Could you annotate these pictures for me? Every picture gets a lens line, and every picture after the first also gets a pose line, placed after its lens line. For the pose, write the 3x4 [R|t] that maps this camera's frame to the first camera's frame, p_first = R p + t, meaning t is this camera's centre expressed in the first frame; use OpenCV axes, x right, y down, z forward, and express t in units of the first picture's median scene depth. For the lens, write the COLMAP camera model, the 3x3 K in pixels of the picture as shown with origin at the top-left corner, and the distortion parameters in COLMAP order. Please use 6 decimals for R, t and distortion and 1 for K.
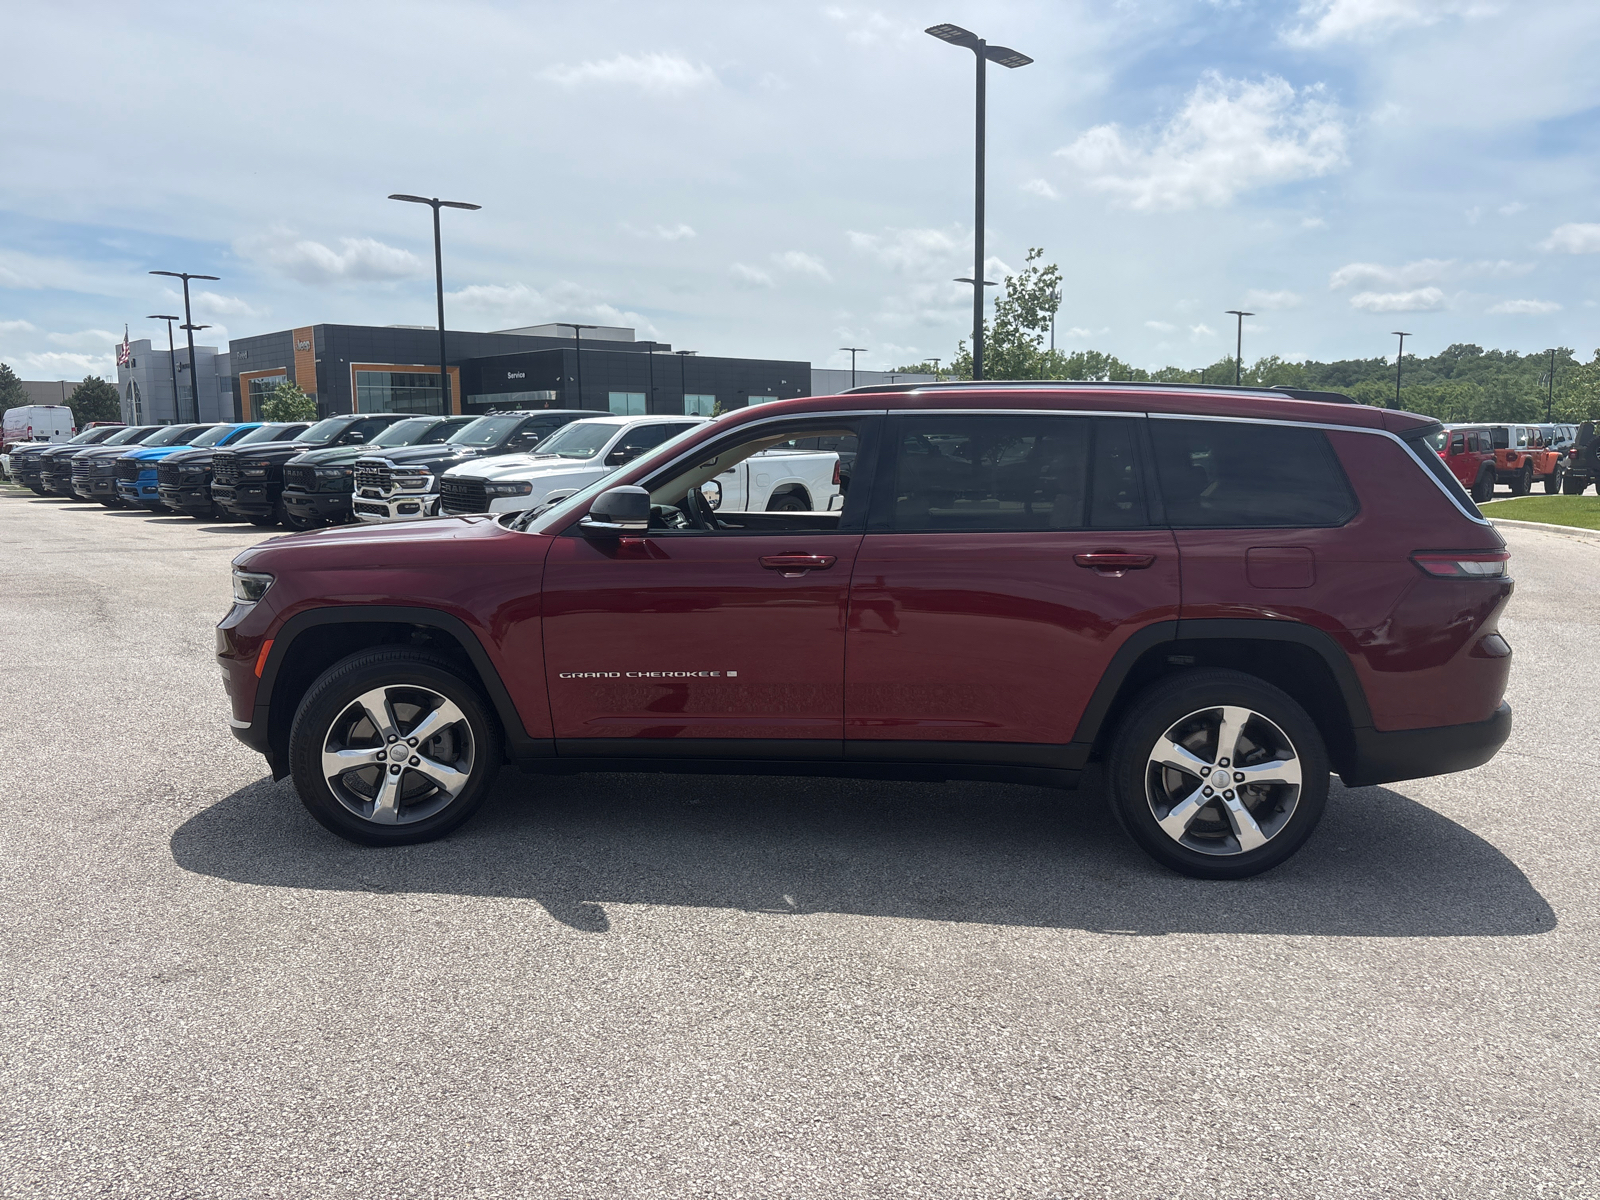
lens RADIAL K [[1214.5, 0, 775.0], [0, 1214.5, 607.9], [0, 0, 1]] dist [0.050030, -0.064429]
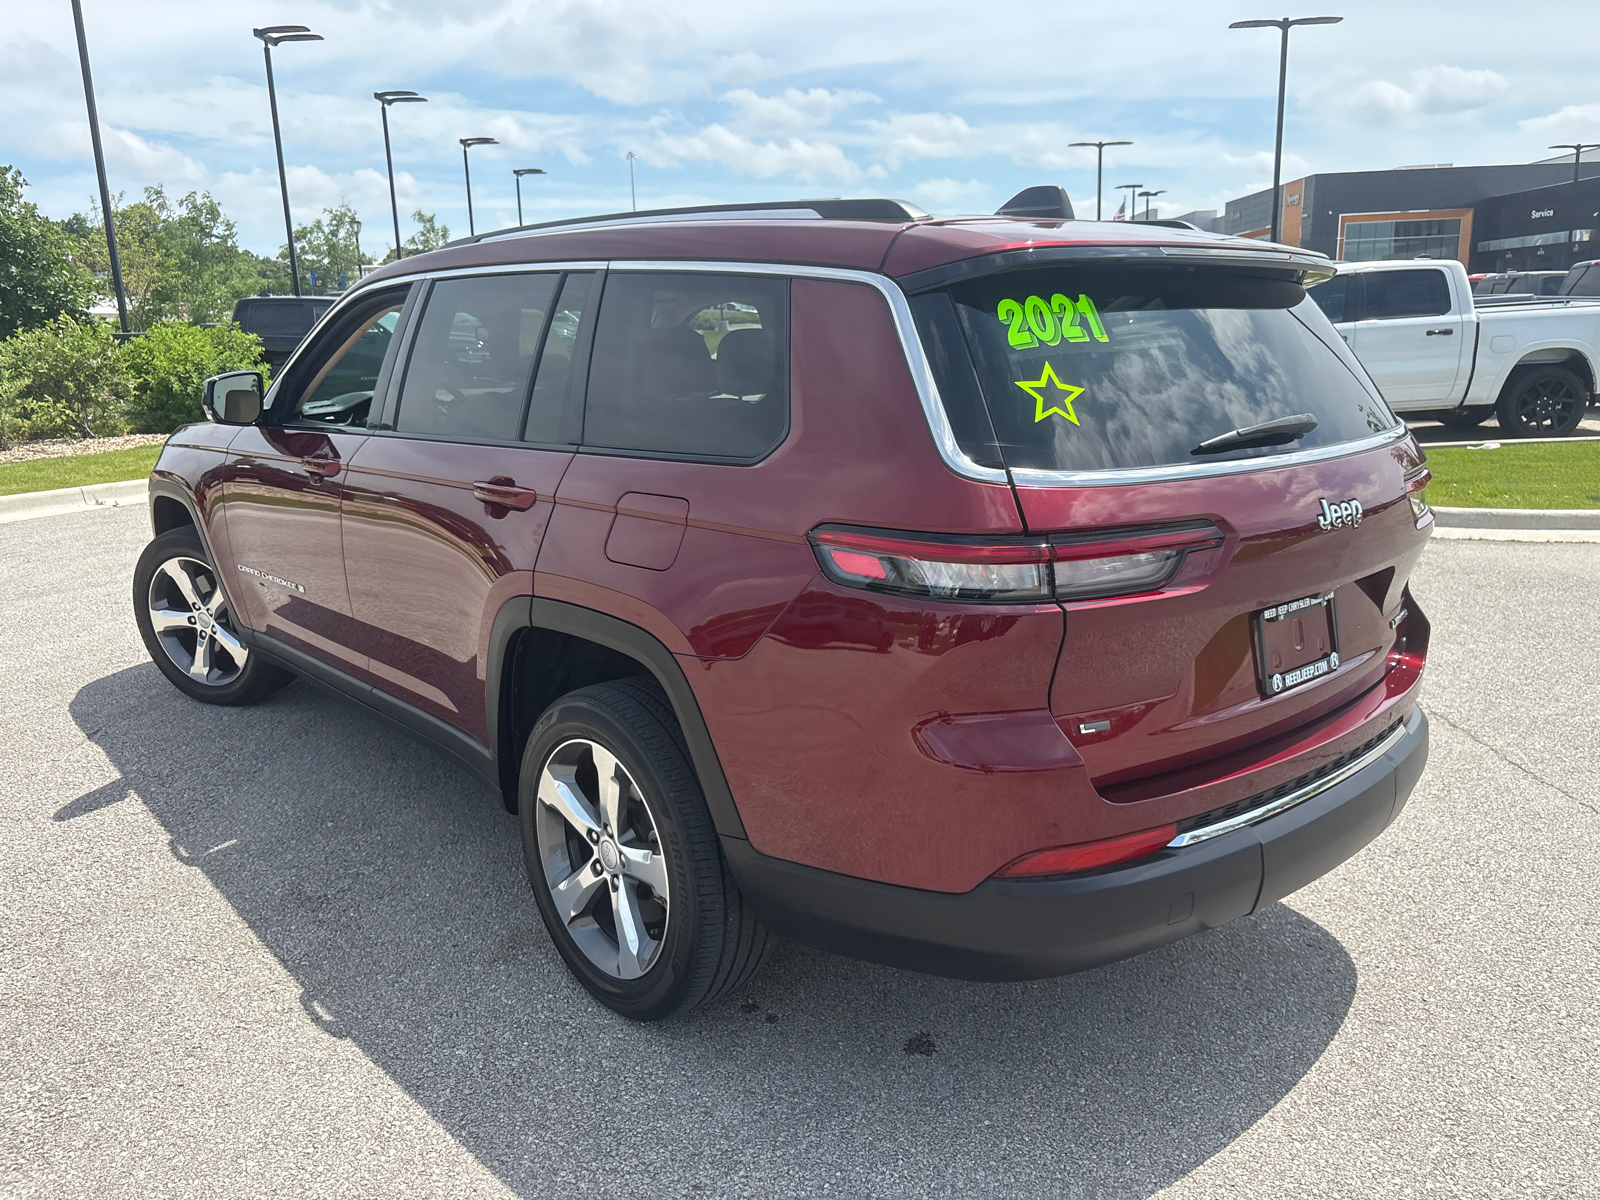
lens RADIAL K [[1215.9, 0, 784.5], [0, 1215.9, 619.5], [0, 0, 1]] dist [0.014410, 0.010297]
pose [[0.707279, 0.149262, -0.690997, 0.844867], [-0.067012, 0.987210, 0.144656, -0.077094], [0.703751, -0.056007, 0.708236, 0.624075]]
